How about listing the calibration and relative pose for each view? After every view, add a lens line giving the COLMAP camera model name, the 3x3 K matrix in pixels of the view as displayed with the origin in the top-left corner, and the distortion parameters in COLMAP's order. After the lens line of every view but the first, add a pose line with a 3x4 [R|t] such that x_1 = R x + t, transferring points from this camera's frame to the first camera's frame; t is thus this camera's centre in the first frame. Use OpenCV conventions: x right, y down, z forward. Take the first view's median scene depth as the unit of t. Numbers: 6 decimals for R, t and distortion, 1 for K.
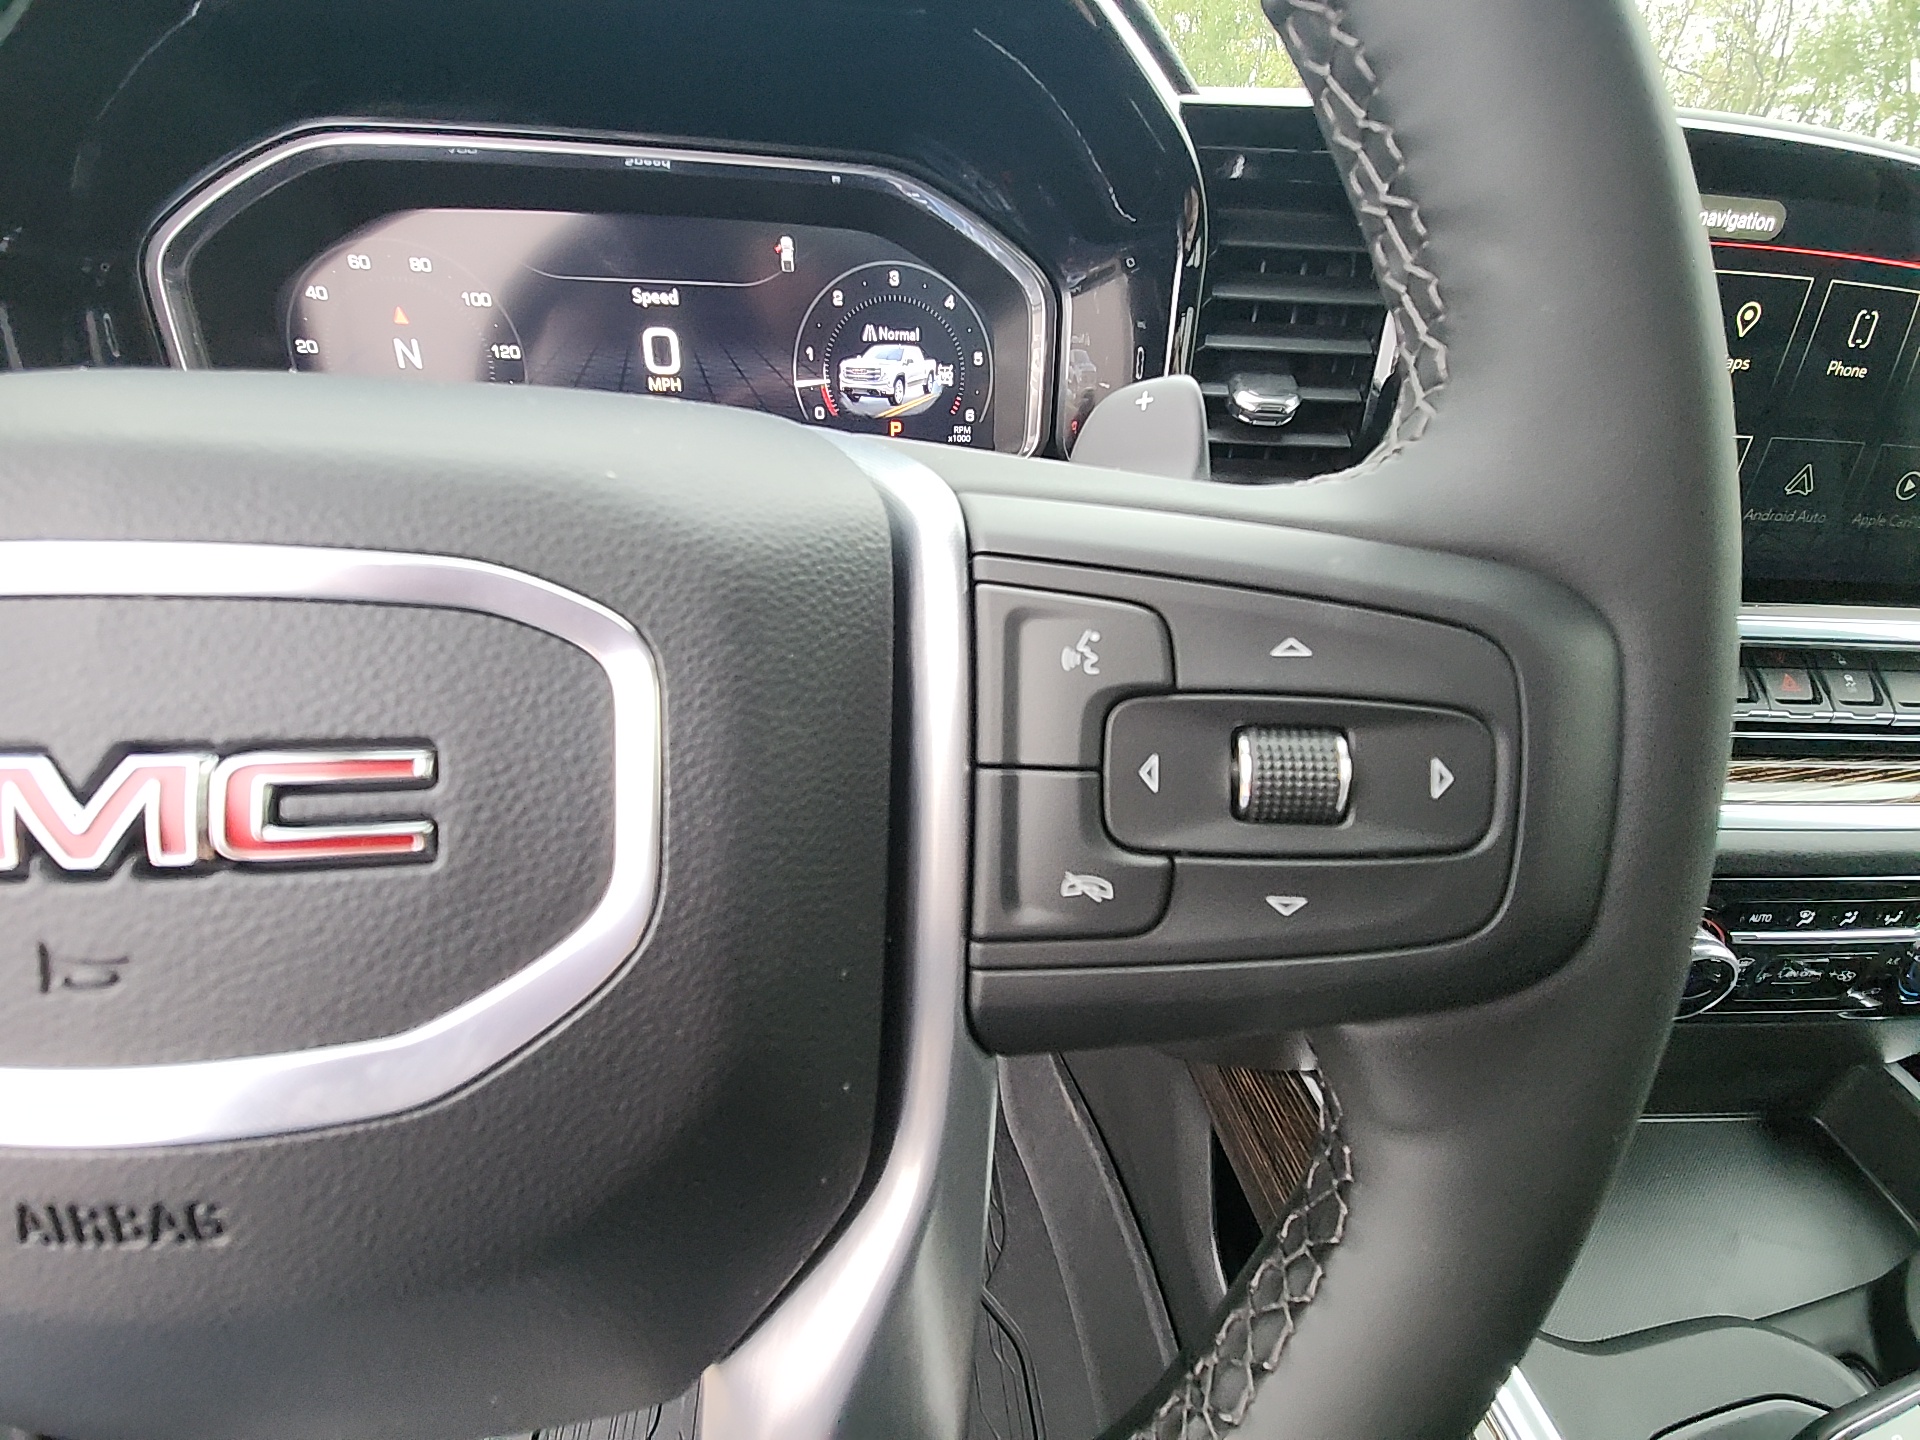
lens RADIAL K [[774.5, 0, 950.3], [0, 774.5, 703.8], [0, 0, 1]] dist [0.012254, -0.006320]
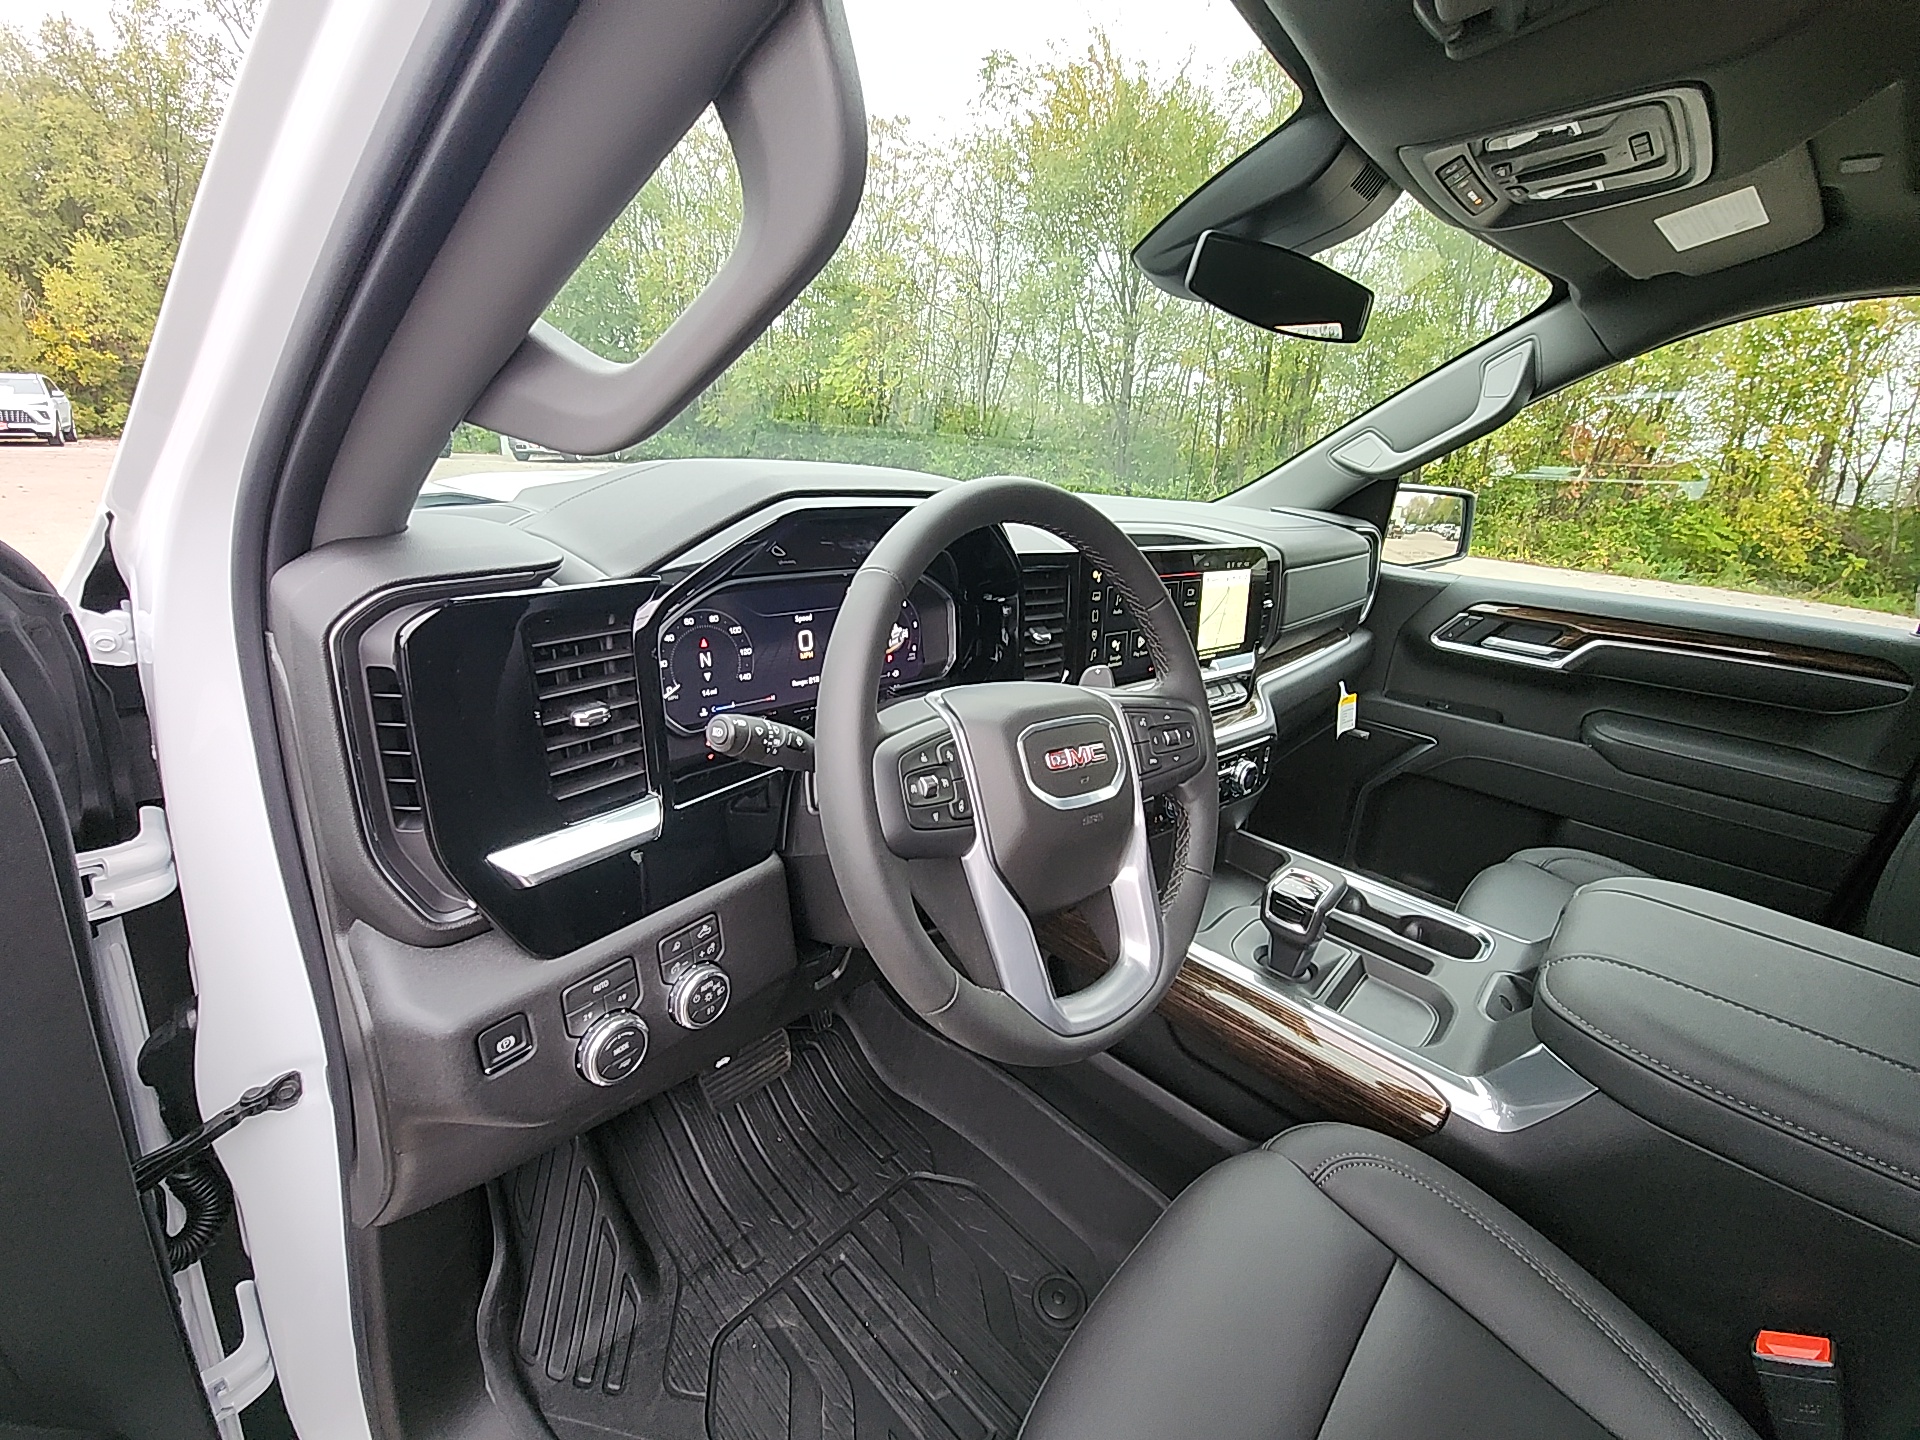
lens RADIAL K [[774.5, 0, 950.3], [0, 774.5, 703.8], [0, 0, 1]] dist [0.012254, -0.006320]
pose [[0.787962, -0.173300, 0.590833, -1.373141], [0.269441, 0.959869, -0.077795, -0.015073], [-0.553640, 0.220495, 0.803035, -0.910196]]
